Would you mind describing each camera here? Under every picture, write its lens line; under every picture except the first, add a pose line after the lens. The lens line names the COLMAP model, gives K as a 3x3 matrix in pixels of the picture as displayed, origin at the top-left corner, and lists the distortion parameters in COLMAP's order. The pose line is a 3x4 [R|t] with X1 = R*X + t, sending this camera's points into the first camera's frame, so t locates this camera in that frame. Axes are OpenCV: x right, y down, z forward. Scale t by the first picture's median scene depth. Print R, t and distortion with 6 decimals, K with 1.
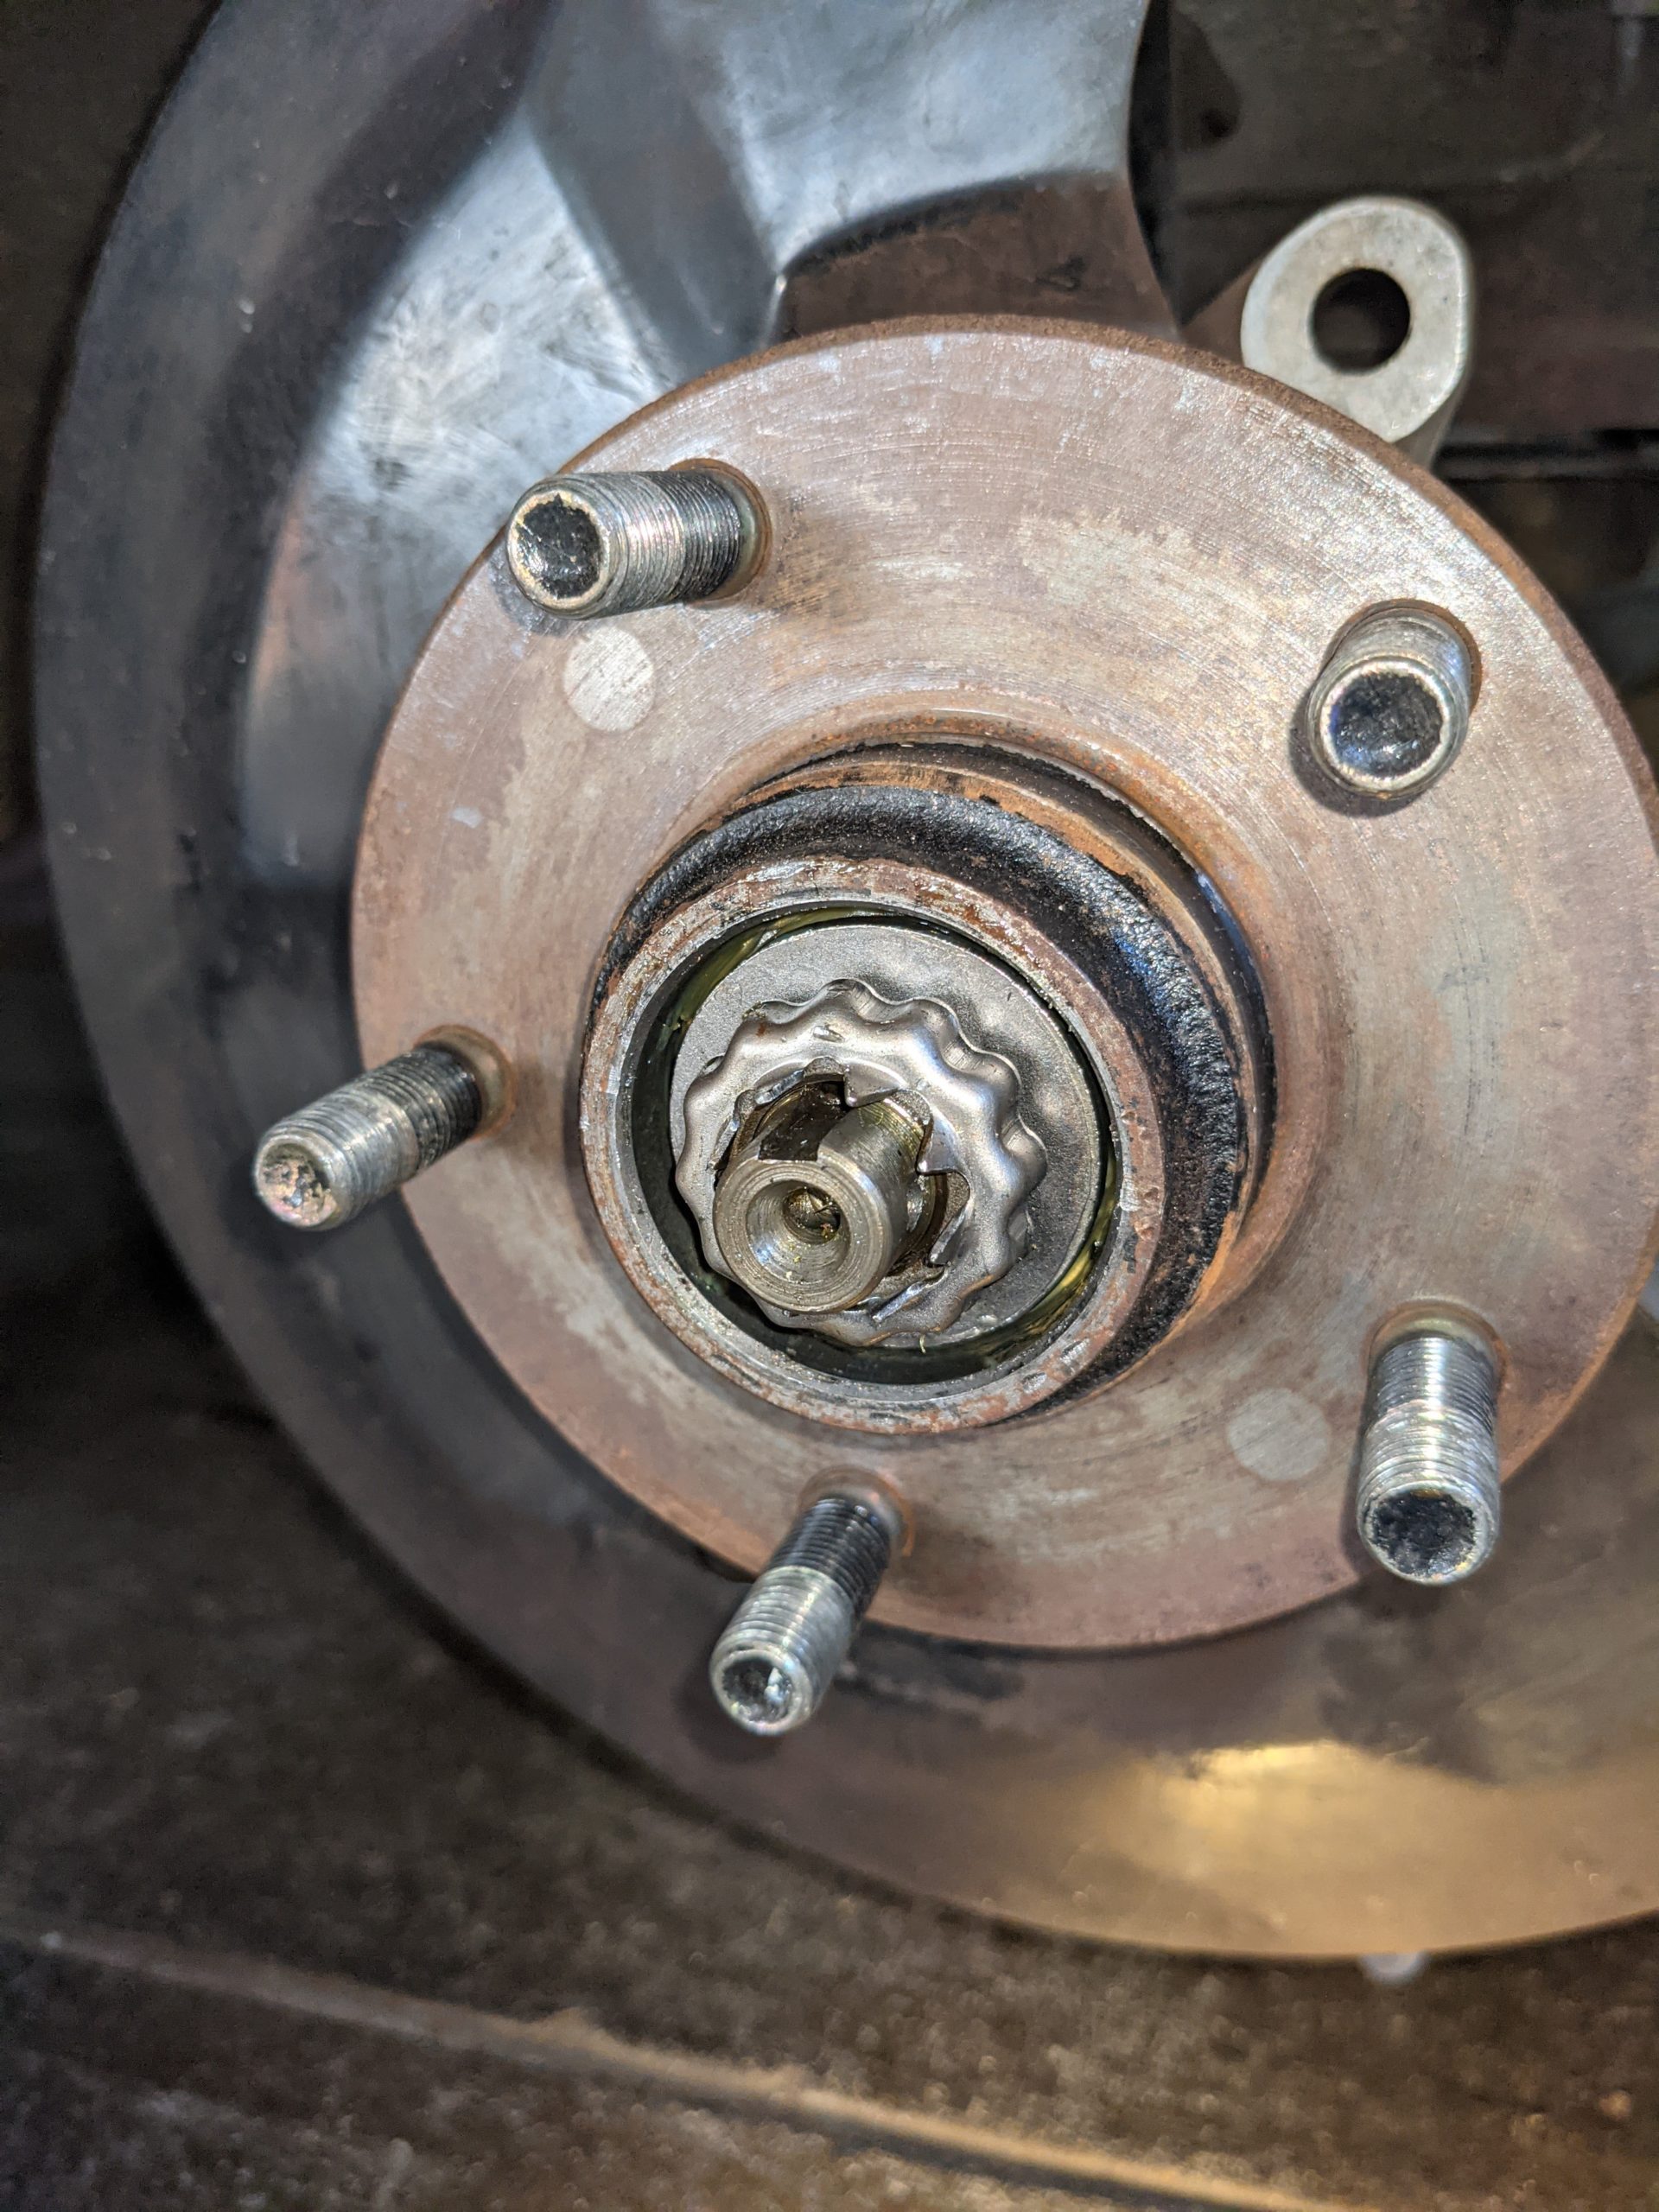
lens RADIAL K [[1768.0, 0, 873.4], [0, 1768.0, 1080.5], [0, 0, 1]] dist [0.028223, -0.083728]
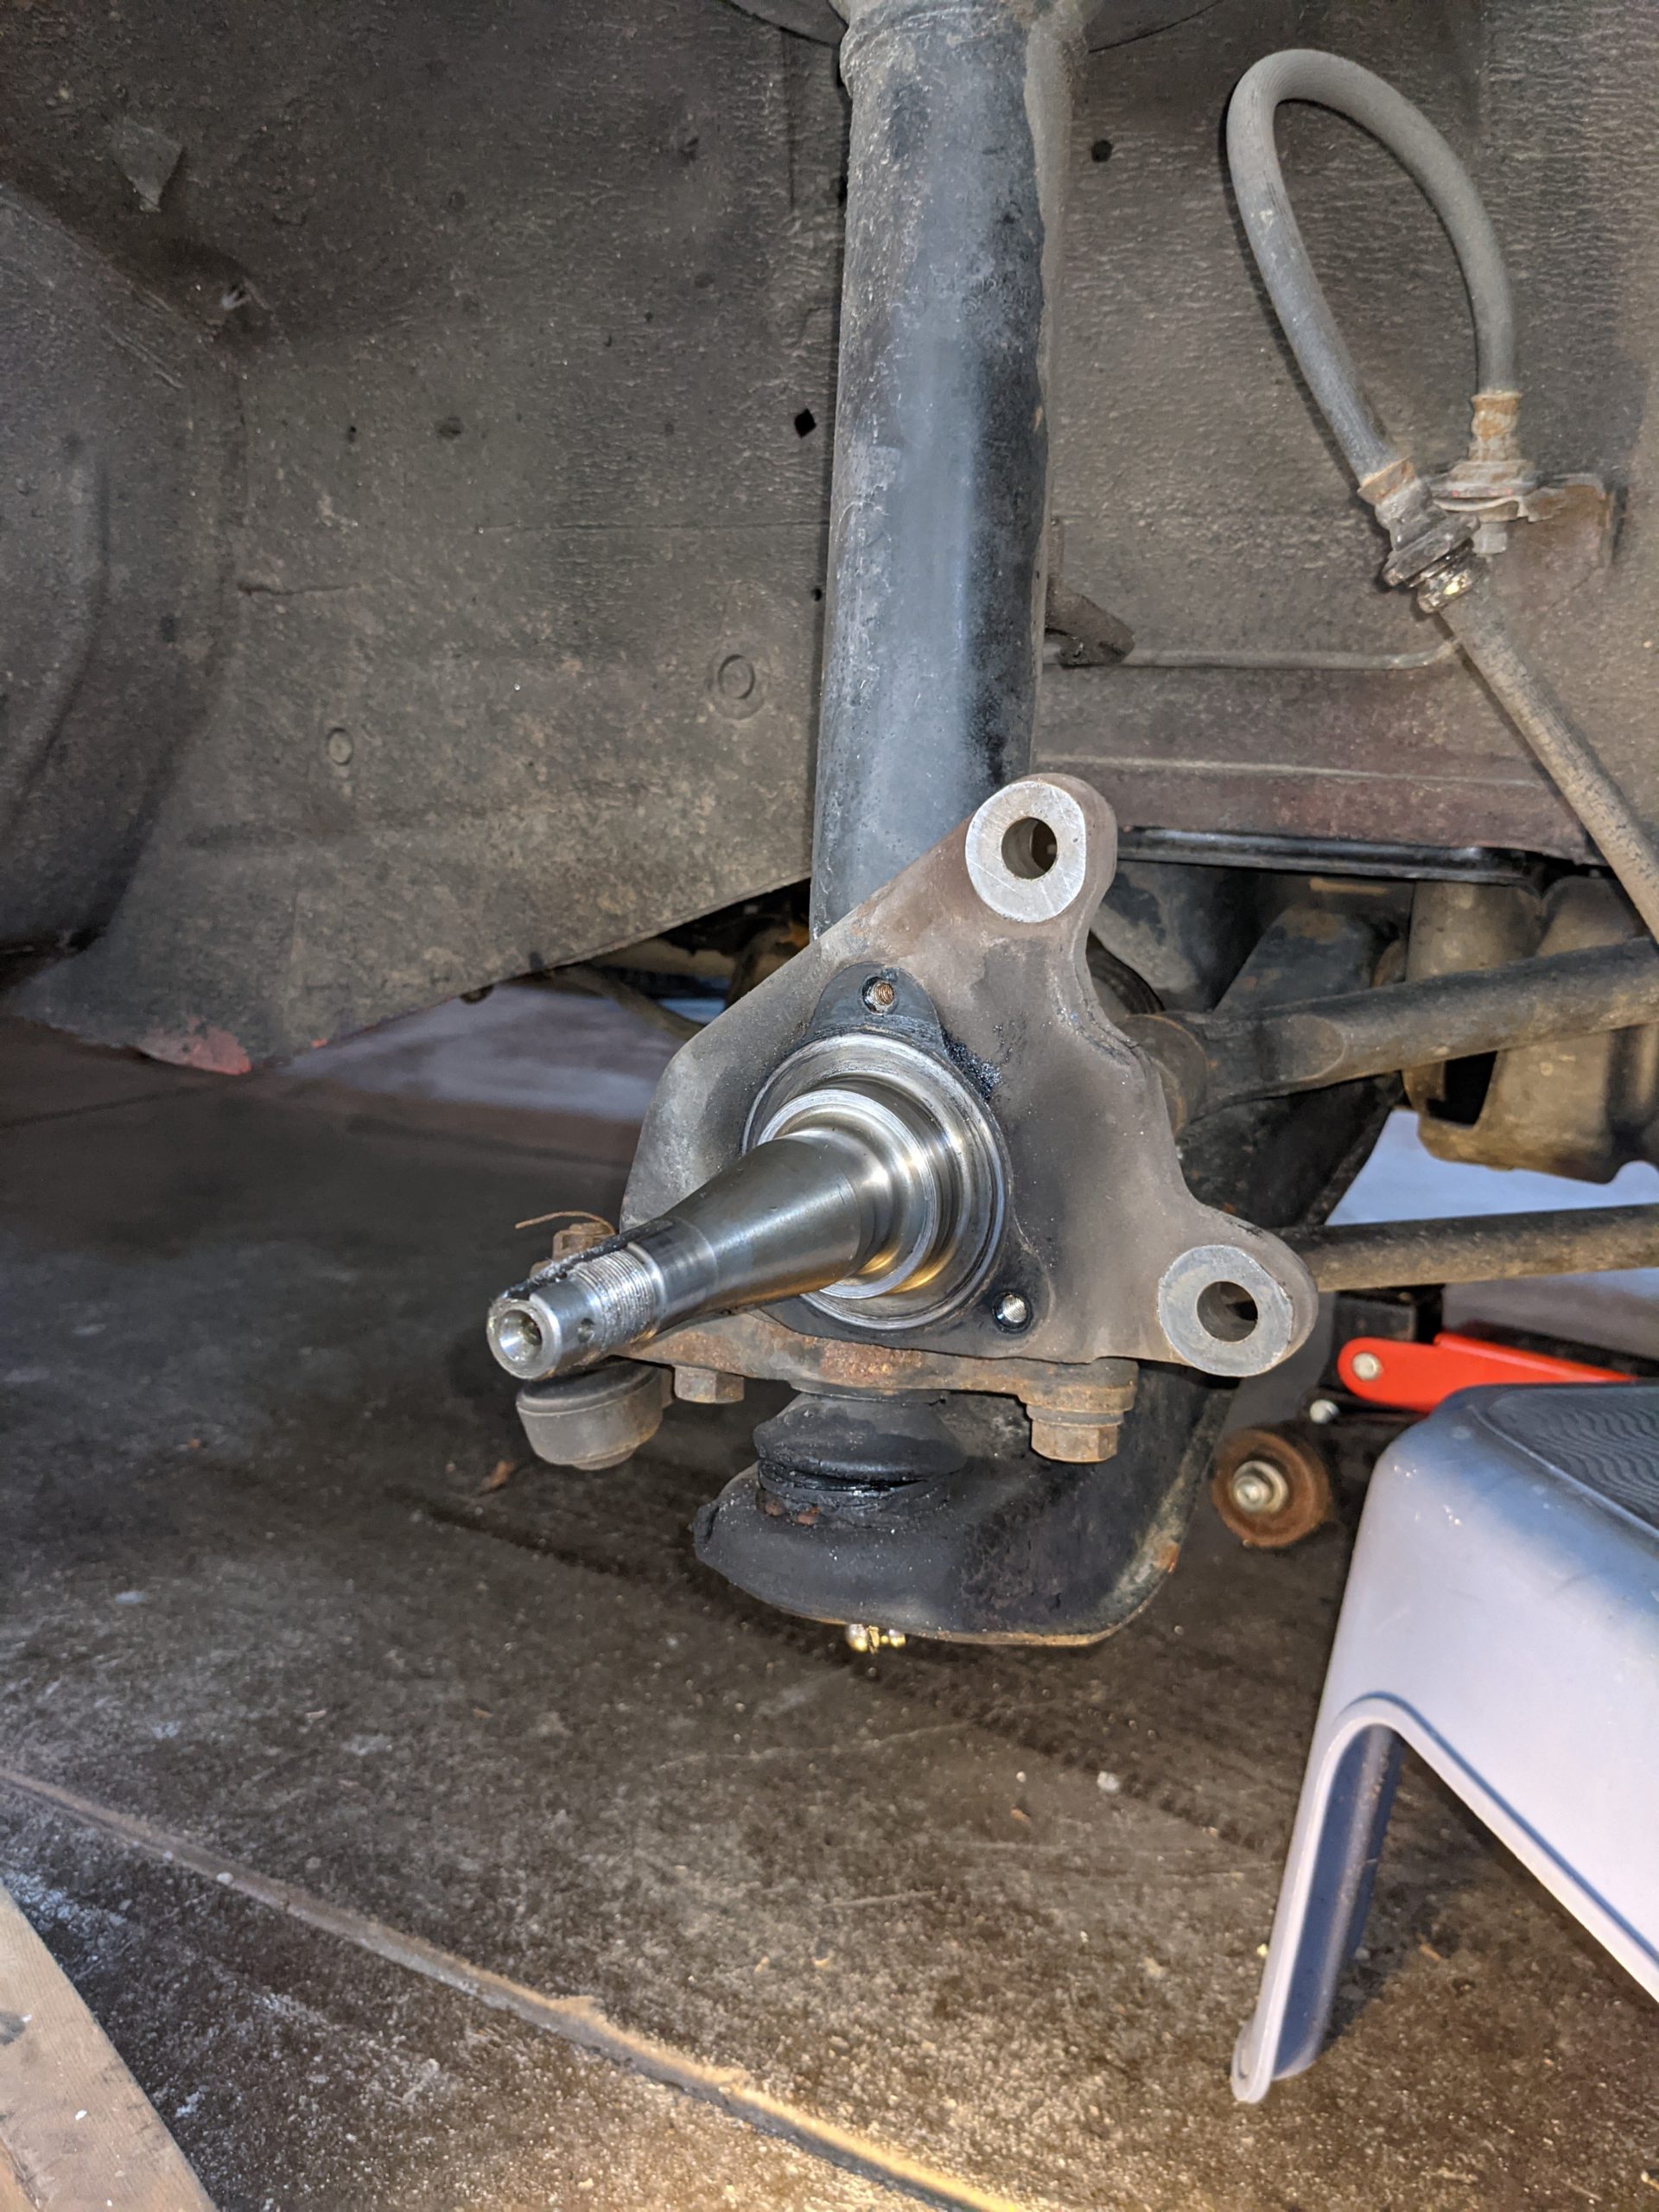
lens RADIAL K [[1688.8, 0, 829.5], [0, 1688.8, 1106.0], [0, 0, 1]] dist [0.032905, -0.073114]
pose [[0.976210, 0.088424, -0.197976, 0.324005], [-0.109524, 0.989113, -0.098283, -0.013894], [0.187131, 0.117628, 0.975267, -0.406020]]
